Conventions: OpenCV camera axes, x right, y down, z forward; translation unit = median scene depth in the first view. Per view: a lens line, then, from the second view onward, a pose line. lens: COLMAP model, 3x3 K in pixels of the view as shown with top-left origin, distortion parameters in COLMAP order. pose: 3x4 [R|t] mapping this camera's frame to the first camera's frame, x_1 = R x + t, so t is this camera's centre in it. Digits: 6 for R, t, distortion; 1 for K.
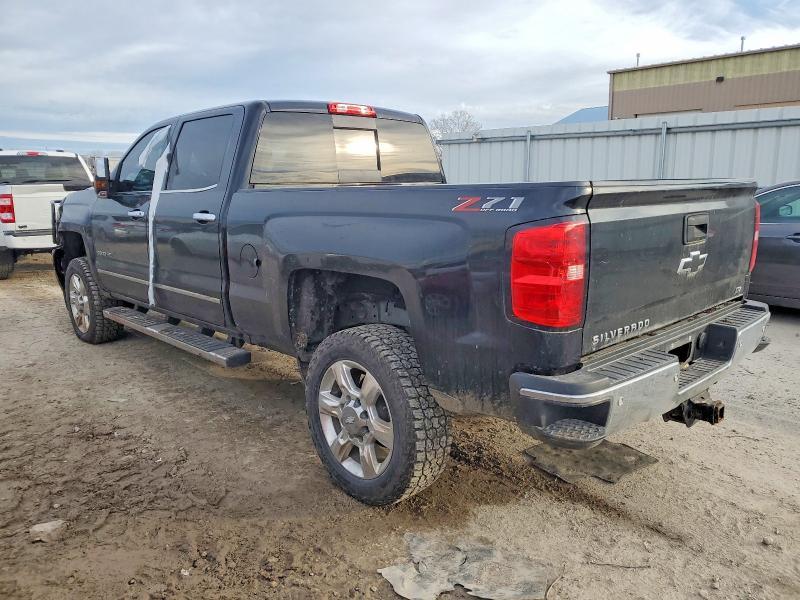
lens RADIAL K [[612.6, 0, 405.0], [0, 612.6, 302.3], [0, 0, 1]] dist [0.010287, 0.004177]
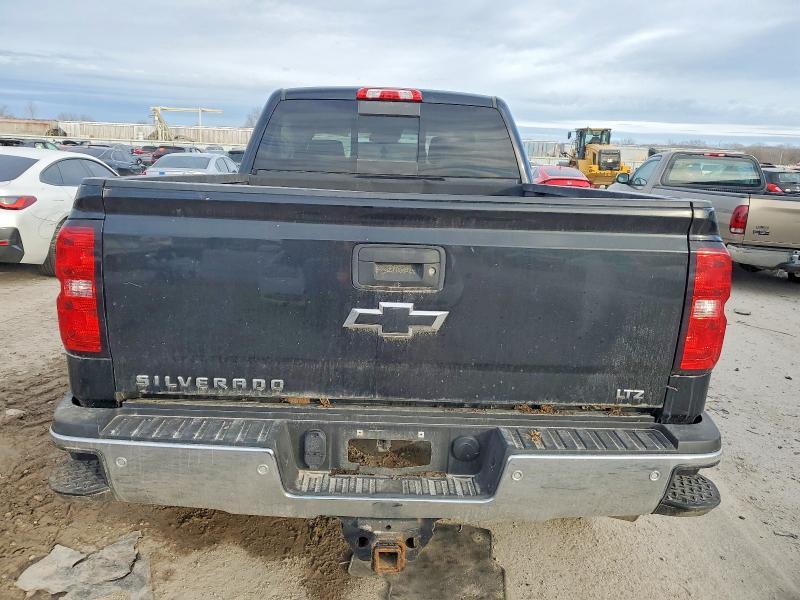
lens RADIAL K [[612.6, 0, 397.1], [0, 612.6, 295.8], [0, 0, 1]] dist [0.010287, 0.004177]
pose [[0.736802, 0.178637, -0.652082, 0.667852], [-0.172934, 0.982175, 0.073664, -0.102490], [0.653618, 0.058491, 0.754561, 0.387529]]
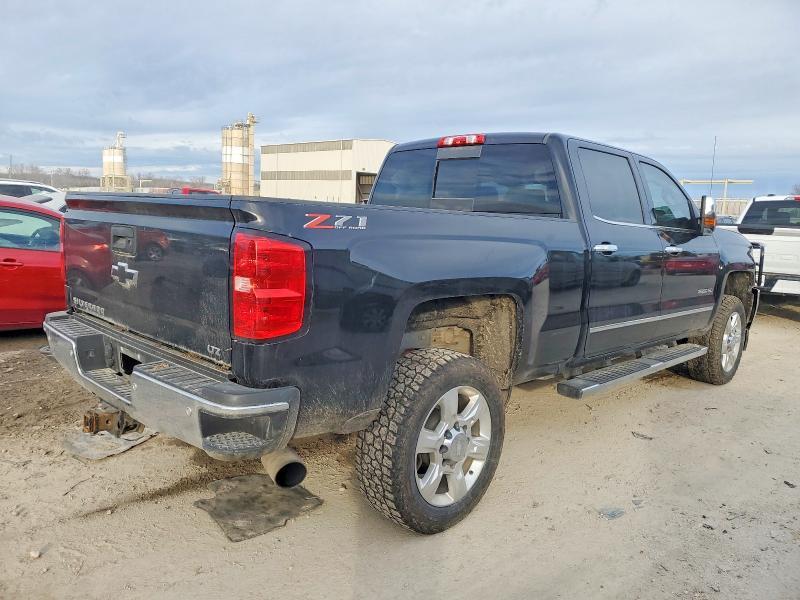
lens RADIAL K [[630.2, 0, 402.6], [0, 630.2, 299.5], [0, 0, 1]] dist [0.004368, 0.000188]
pose [[0.025495, 0.141780, -0.989570, 1.147044], [-0.236060, 0.962751, 0.131856, -0.203557], [0.971404, 0.230236, 0.058014, 1.053940]]
